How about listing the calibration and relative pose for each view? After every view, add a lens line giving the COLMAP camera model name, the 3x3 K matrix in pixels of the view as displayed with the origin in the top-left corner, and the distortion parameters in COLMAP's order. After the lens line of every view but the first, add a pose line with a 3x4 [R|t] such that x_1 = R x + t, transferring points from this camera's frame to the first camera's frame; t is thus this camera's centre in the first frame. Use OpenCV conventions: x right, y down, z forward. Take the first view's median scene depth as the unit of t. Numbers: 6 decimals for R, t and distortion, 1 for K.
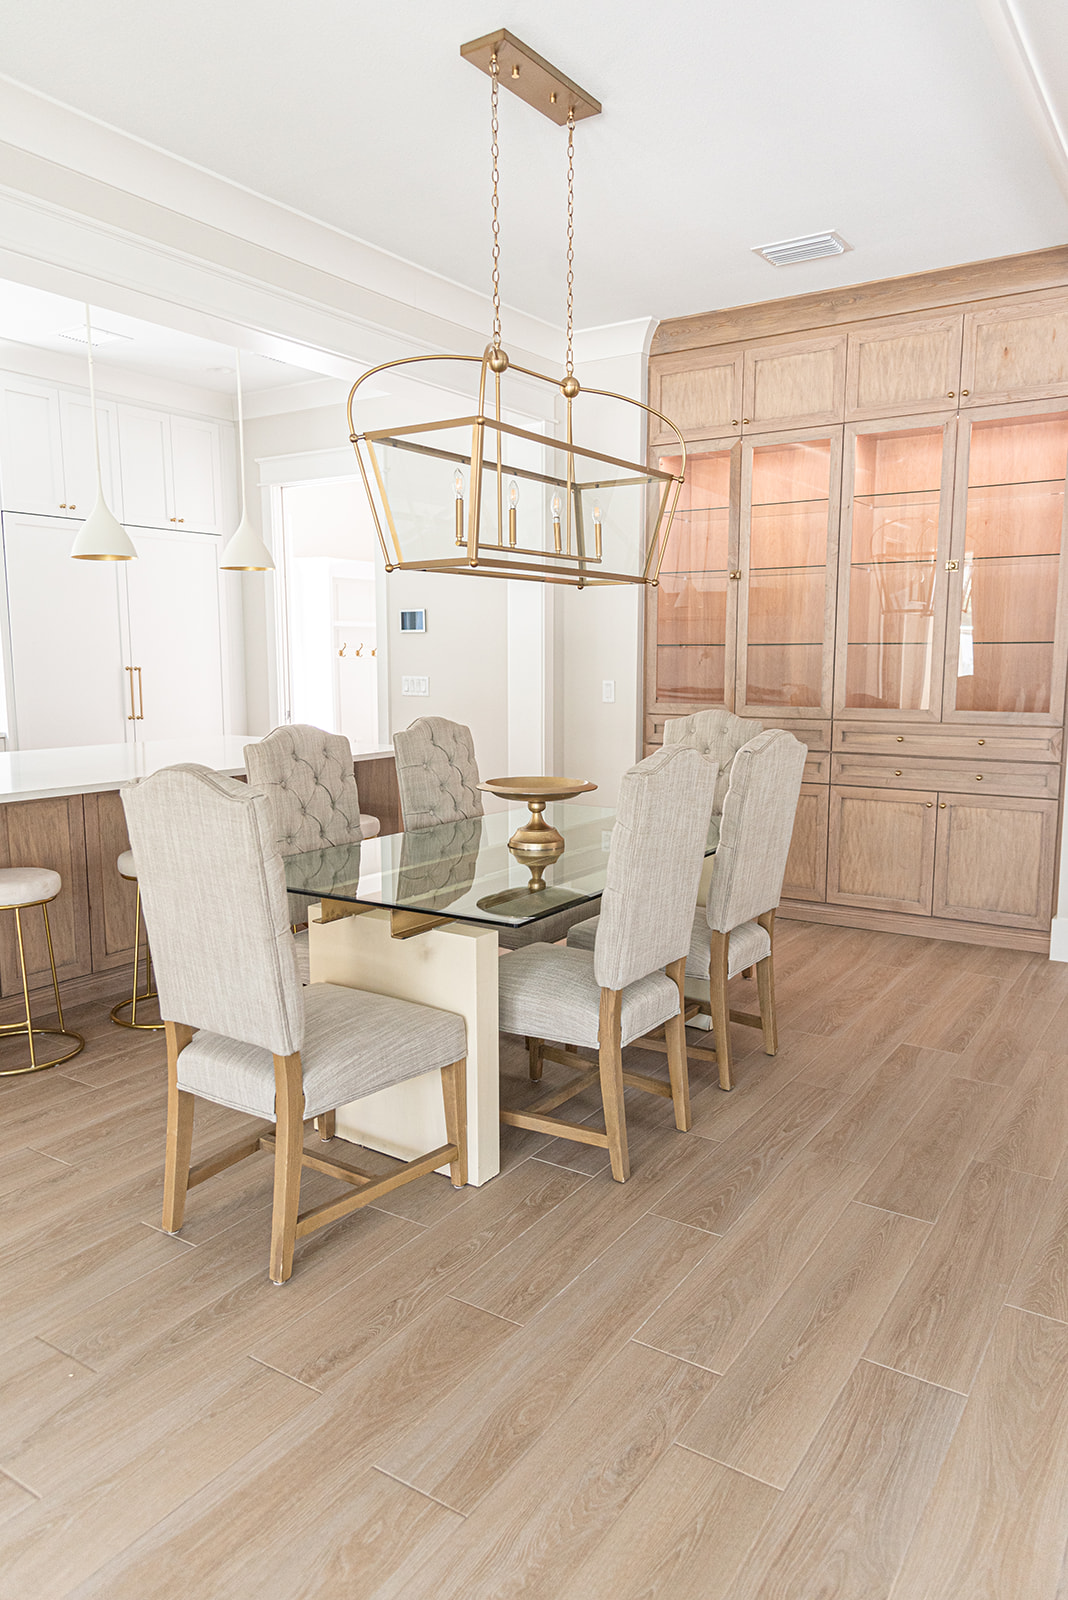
lens RADIAL K [[1059.1, 0, 603.7], [0, 1059.1, 798.2], [0, 0, 1]] dist [0.024643, -0.031894]
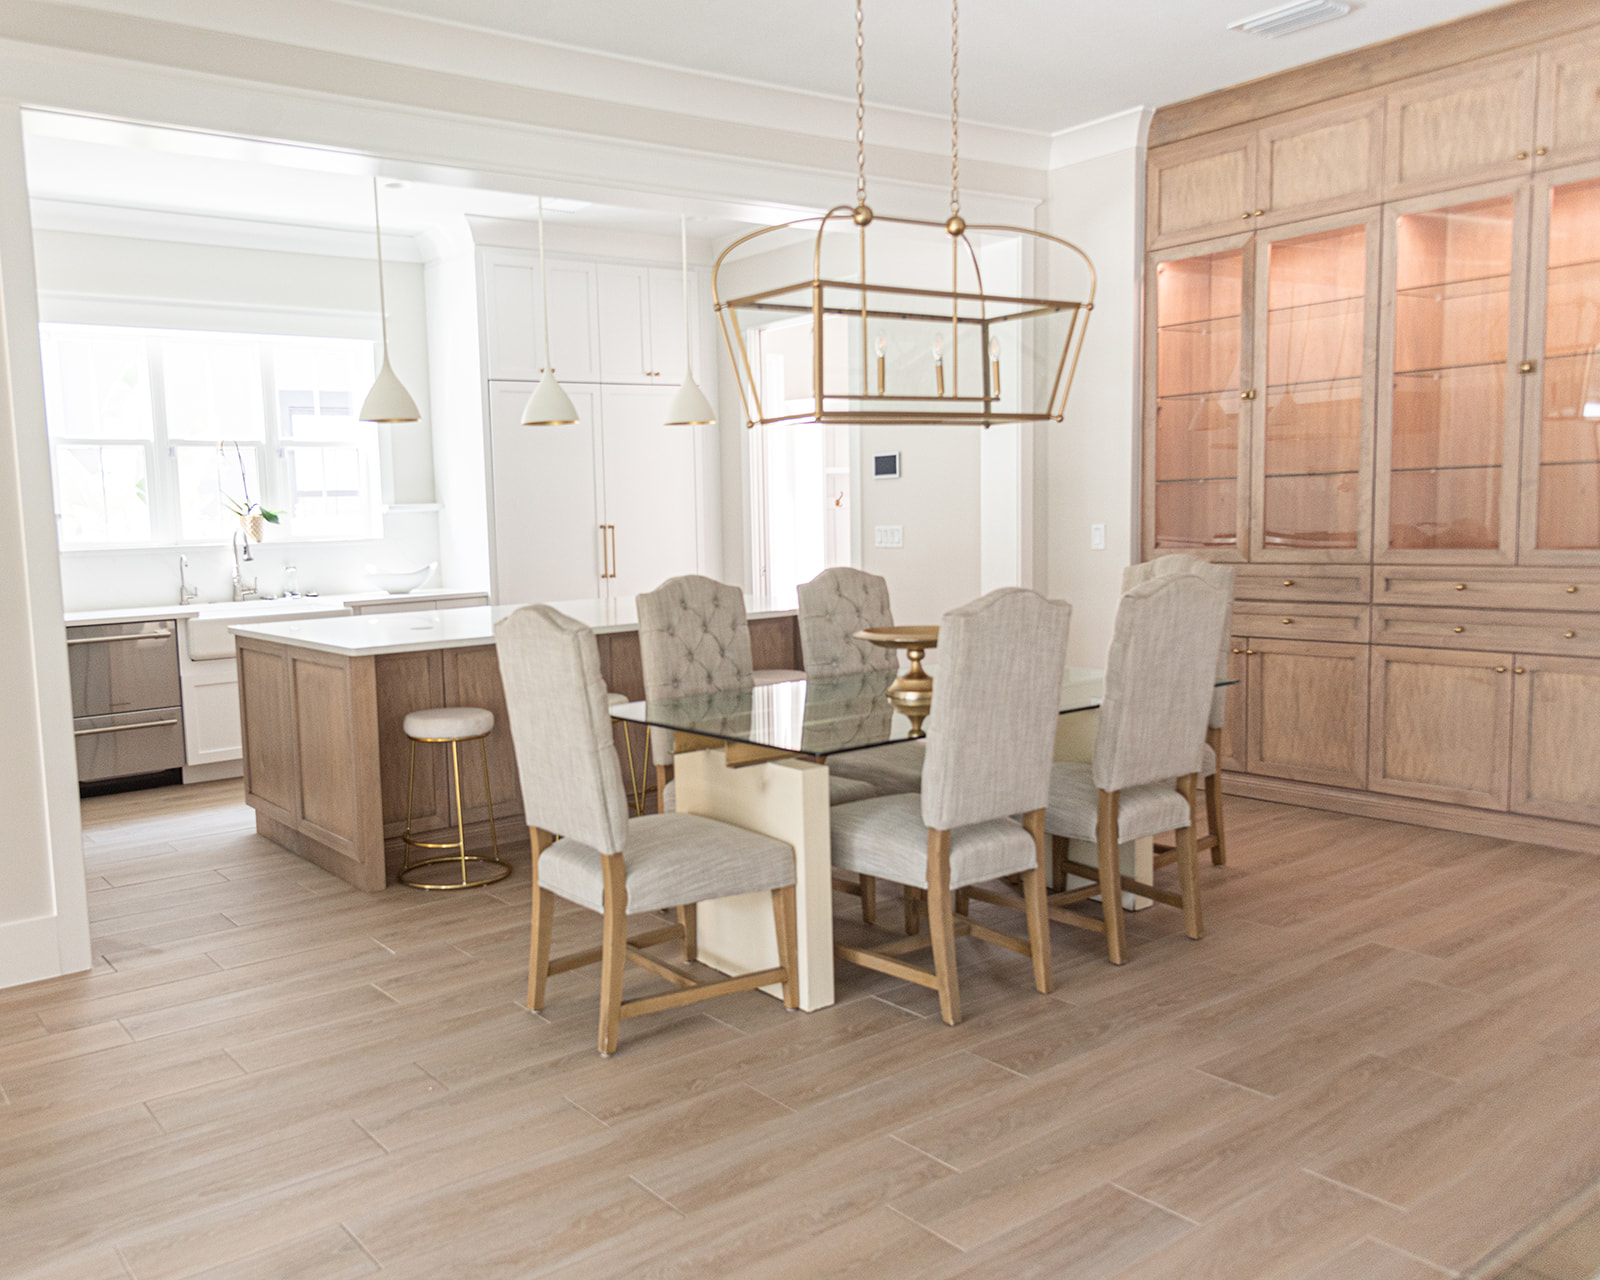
lens RADIAL K [[1385.8, 0, 800.0], [0, 1385.8, 640.0], [0, 0, 1]] dist [0.001150, -0.011090]
pose [[0.938380, -0.000415, -0.345605, 0.279017], [-0.010792, 0.999476, -0.030501, 0.034394], [0.345437, 0.032351, 0.937884, -0.236077]]
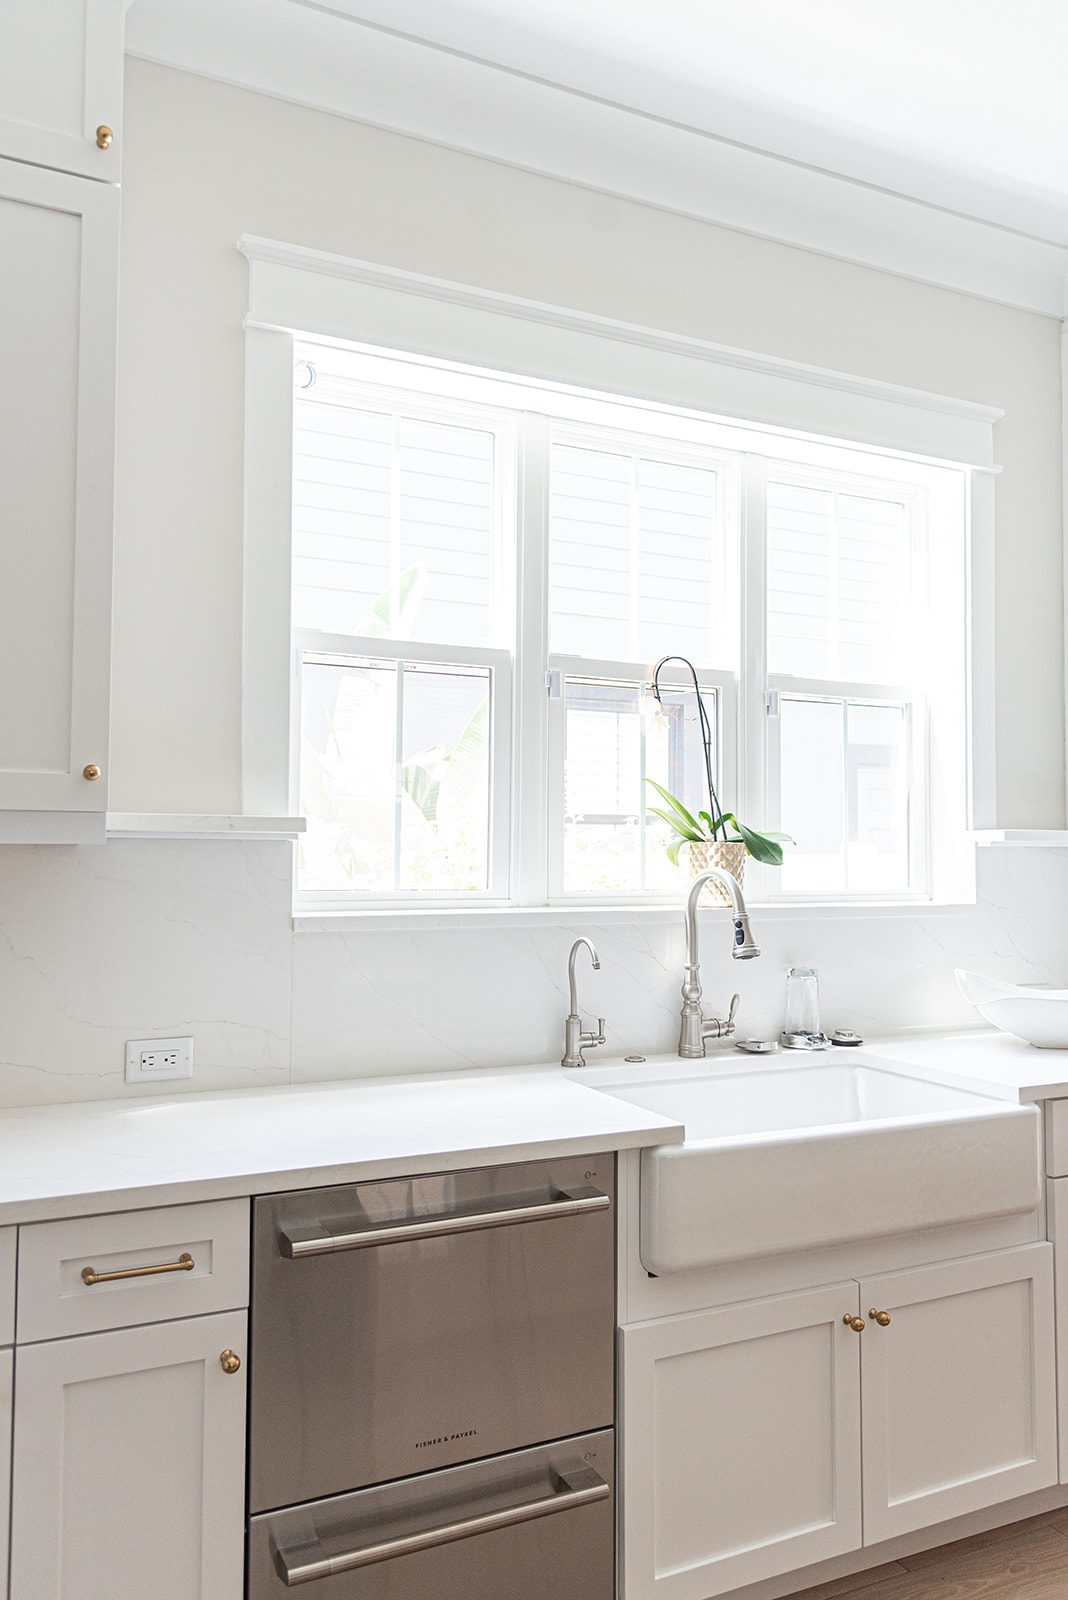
lens RADIAL K [[1141.9, 0, 534.0], [0, 1141.9, 800.0], [0, 0, 1]] dist [-0.000588, -0.008457]
pose [[0.838148, -0.028238, -0.544712, -0.376545], [-0.074021, 0.983532, -0.164882, -0.043138], [0.540398, 0.178515, 0.822255, 0.316507]]
